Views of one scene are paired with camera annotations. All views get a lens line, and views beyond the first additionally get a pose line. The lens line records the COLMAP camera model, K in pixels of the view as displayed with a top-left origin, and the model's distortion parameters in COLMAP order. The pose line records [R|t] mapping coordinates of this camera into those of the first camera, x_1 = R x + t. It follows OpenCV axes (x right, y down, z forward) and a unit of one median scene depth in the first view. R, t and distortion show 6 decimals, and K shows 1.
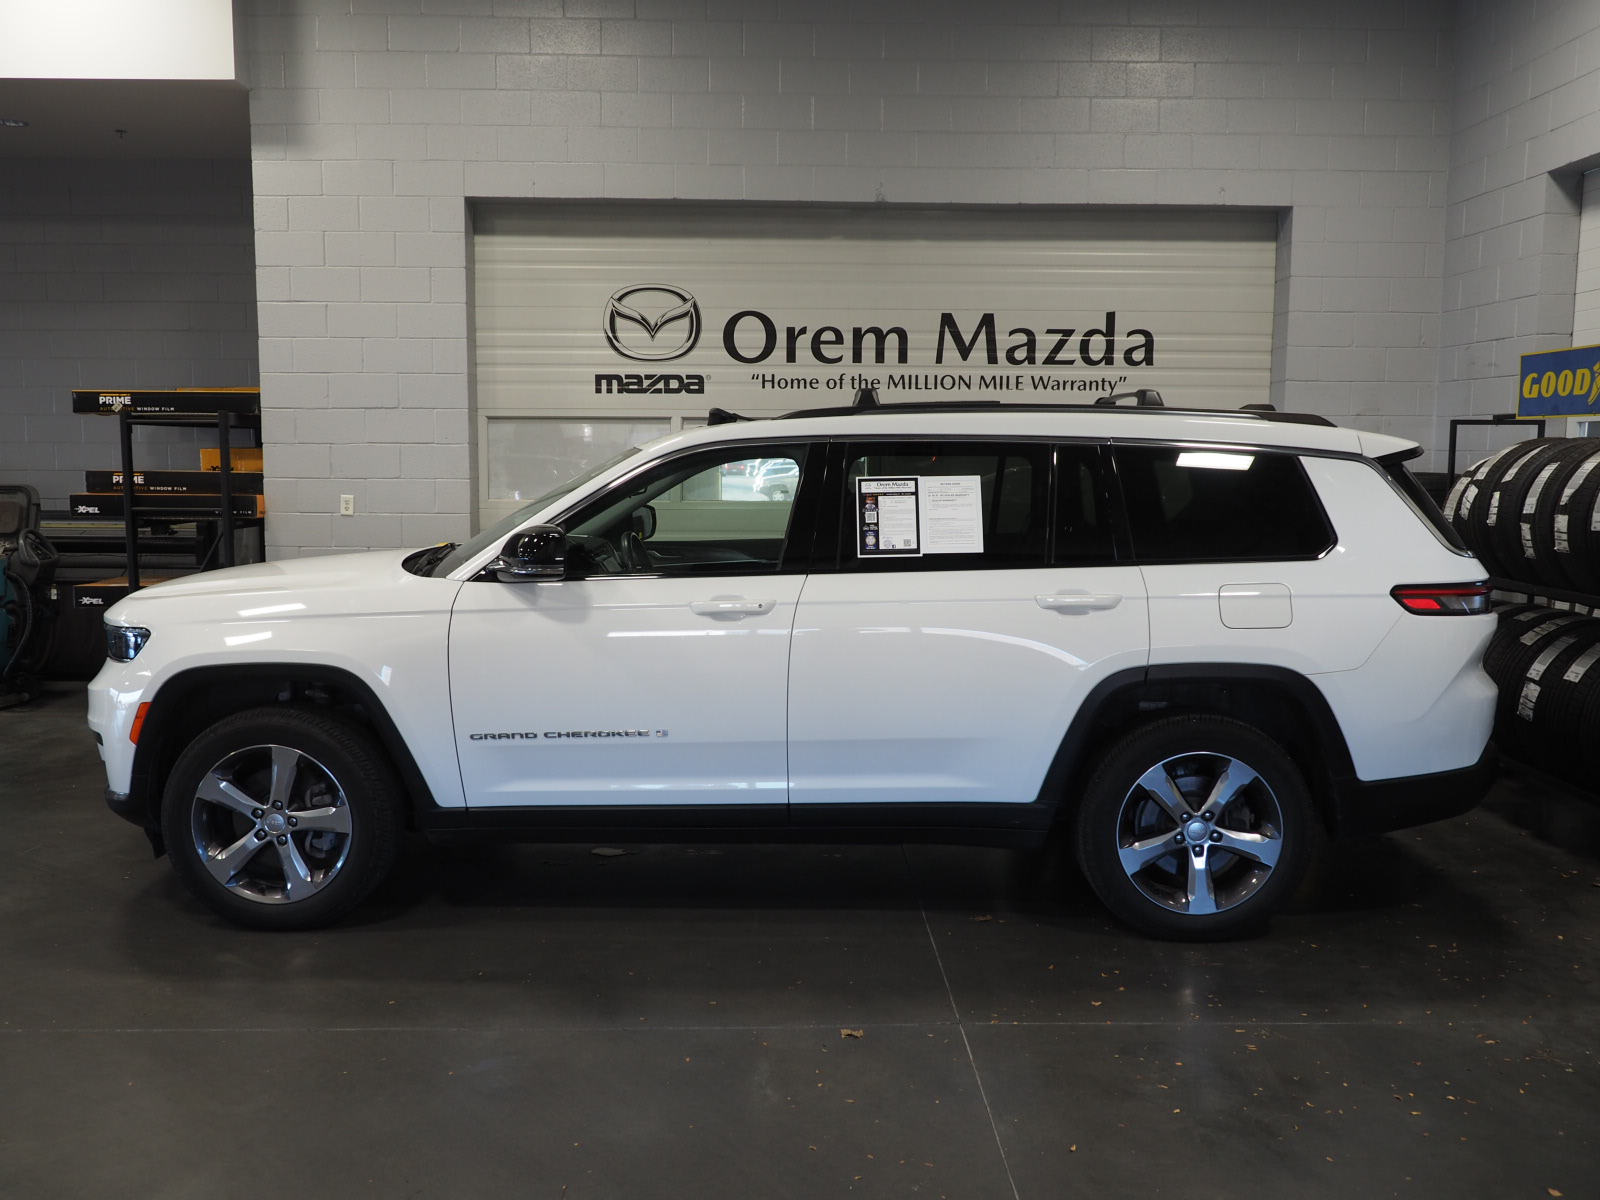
lens RADIAL K [[1349.5, 0, 793.3], [0, 1349.5, 594.8], [0, 0, 1]] dist [-0.009895, 0.005331]
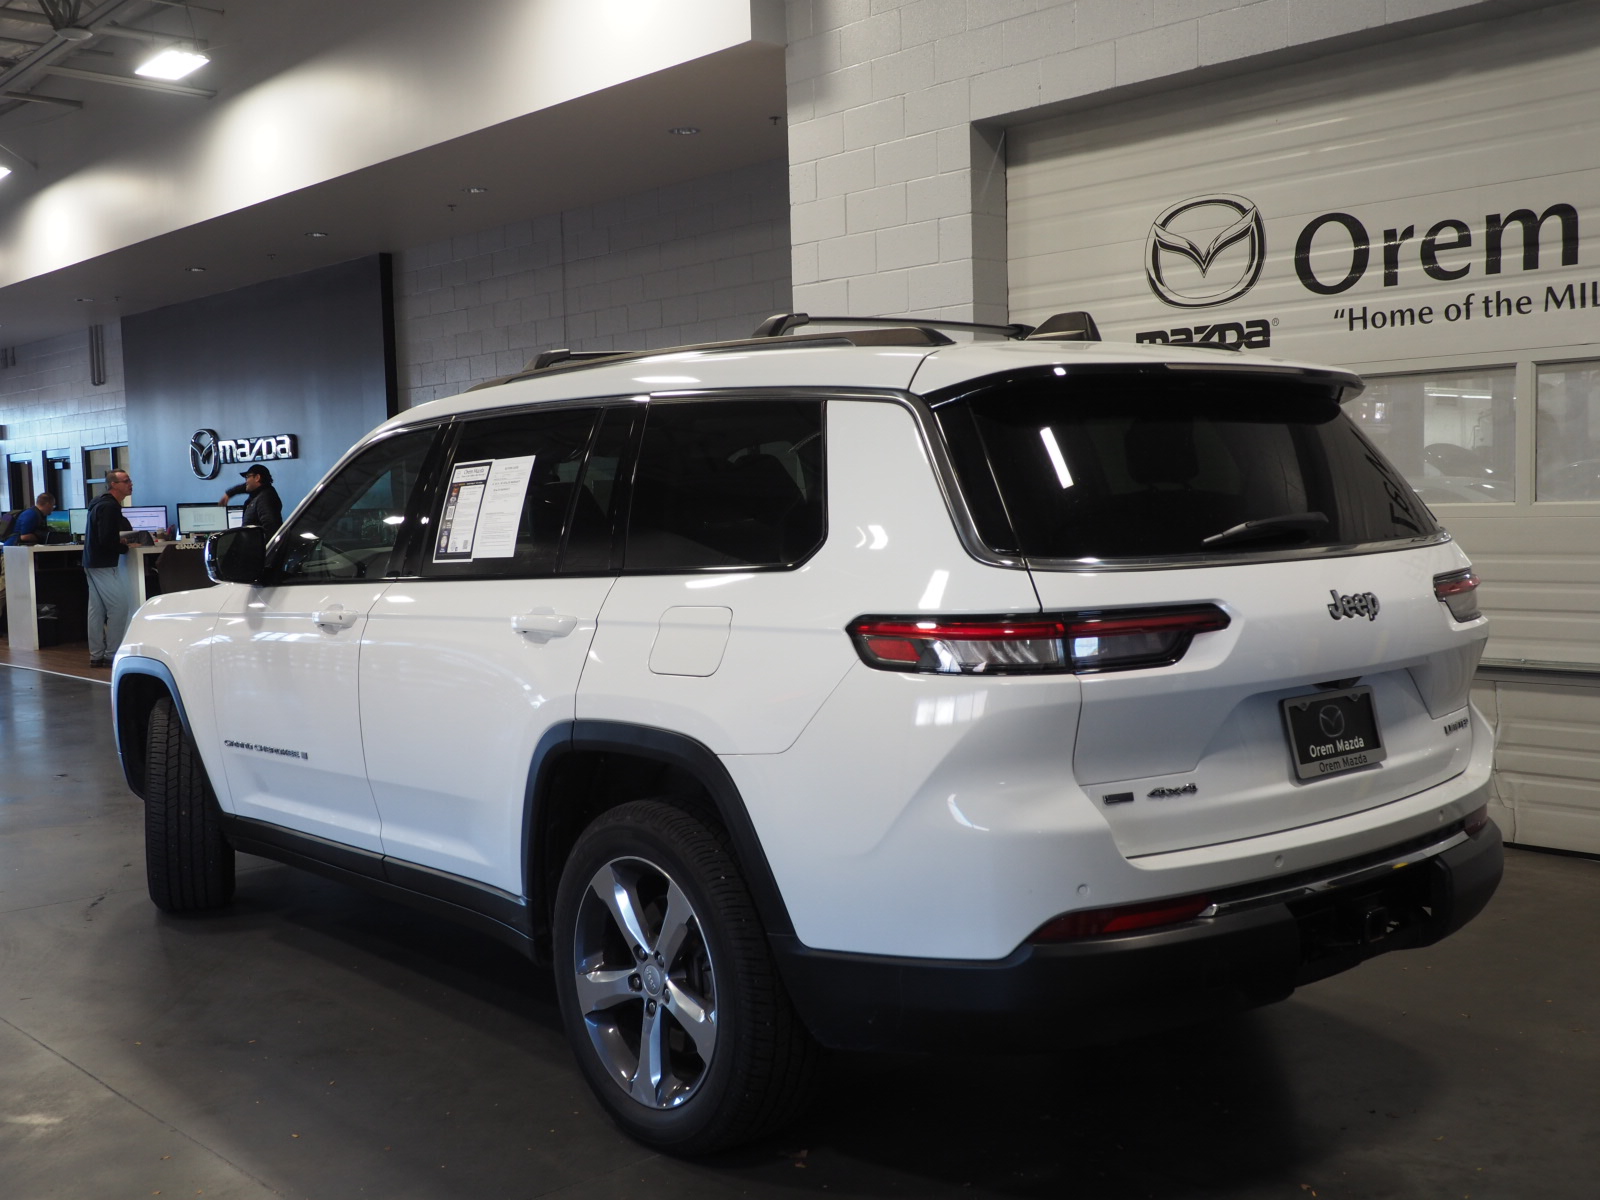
lens RADIAL K [[1828.1, 0, 701.3], [0, 1828.1, 658.1], [0, 0, 1]] dist [0.006675, 0.000000]
pose [[0.609286, 0.047577, -0.791522, 0.494491], [-0.047780, 0.998587, 0.023243, -0.001915], [0.791510, 0.023657, 0.610698, 0.225065]]
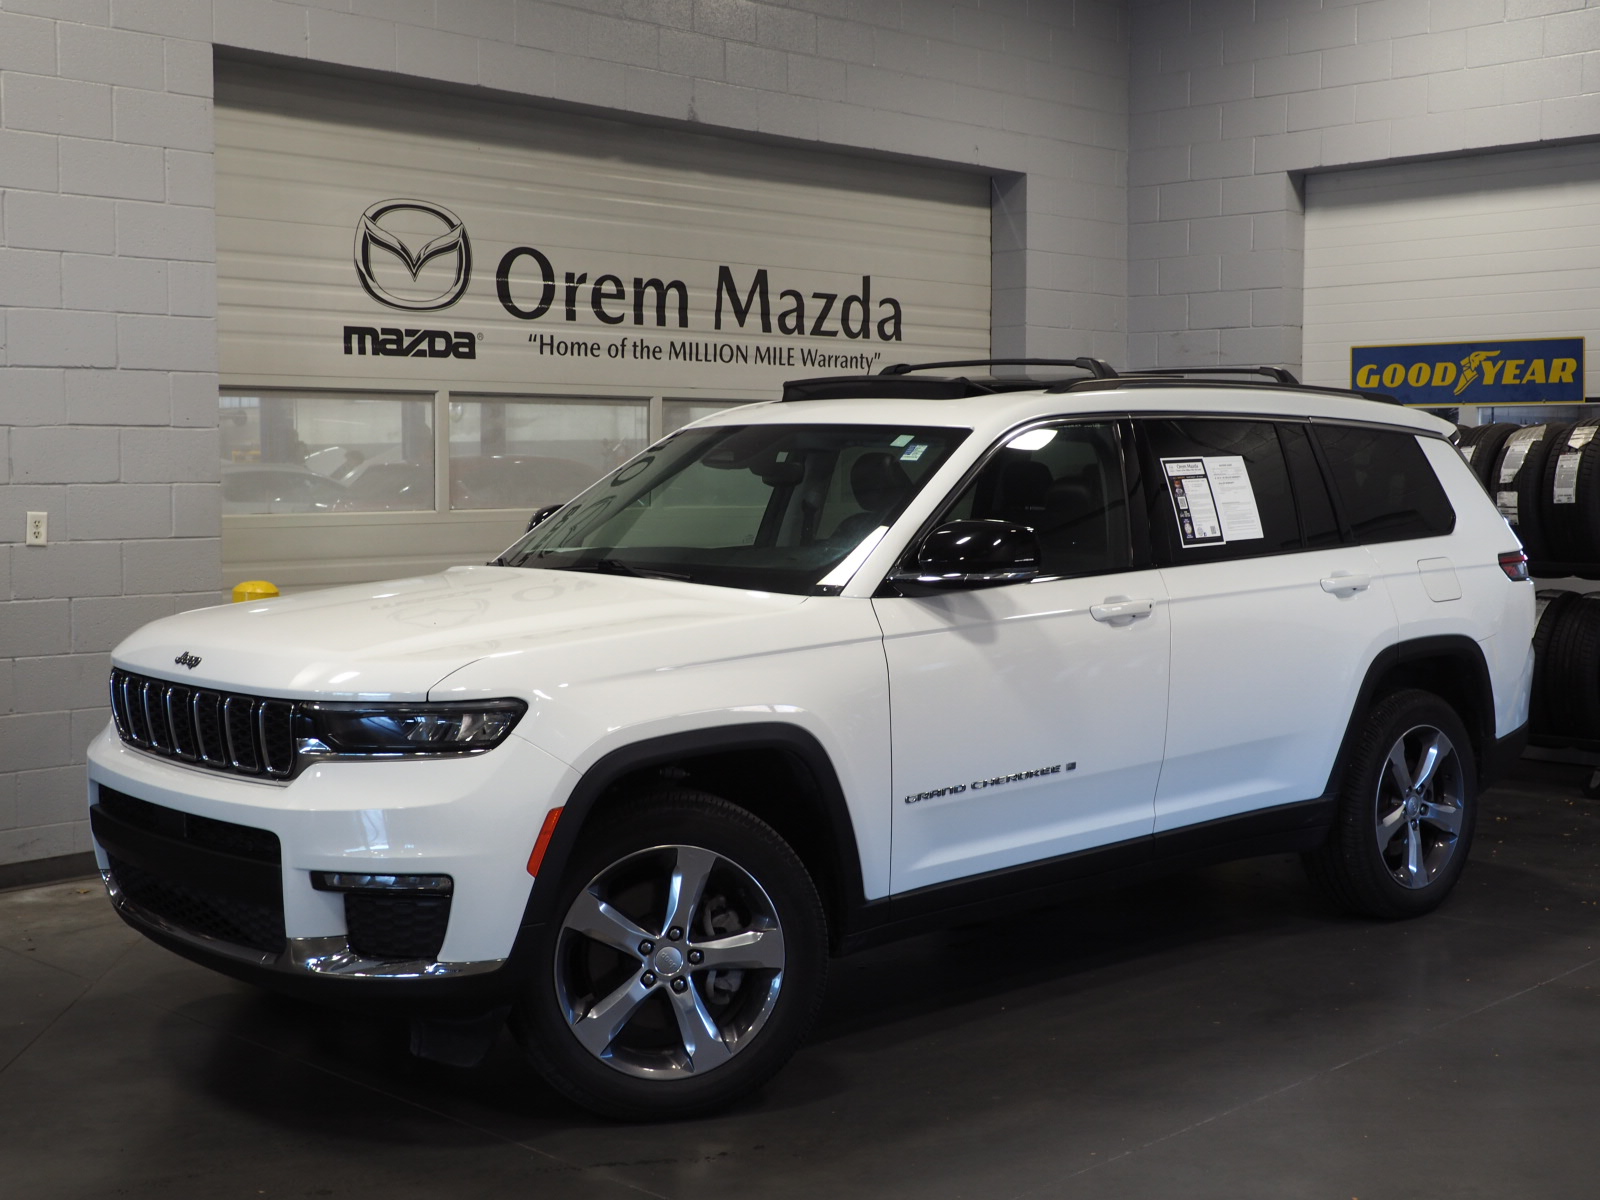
lens RADIAL K [[2007.2, 0, 796.5], [0, 2007.2, 590.2], [0, 0, 1]] dist [0.003291, 0.000000]
pose [[0.734269, -0.049568, 0.677047, -0.668511], [0.075676, 0.997091, -0.009073, -0.005670], [-0.674627, 0.057898, 0.735884, 0.117993]]
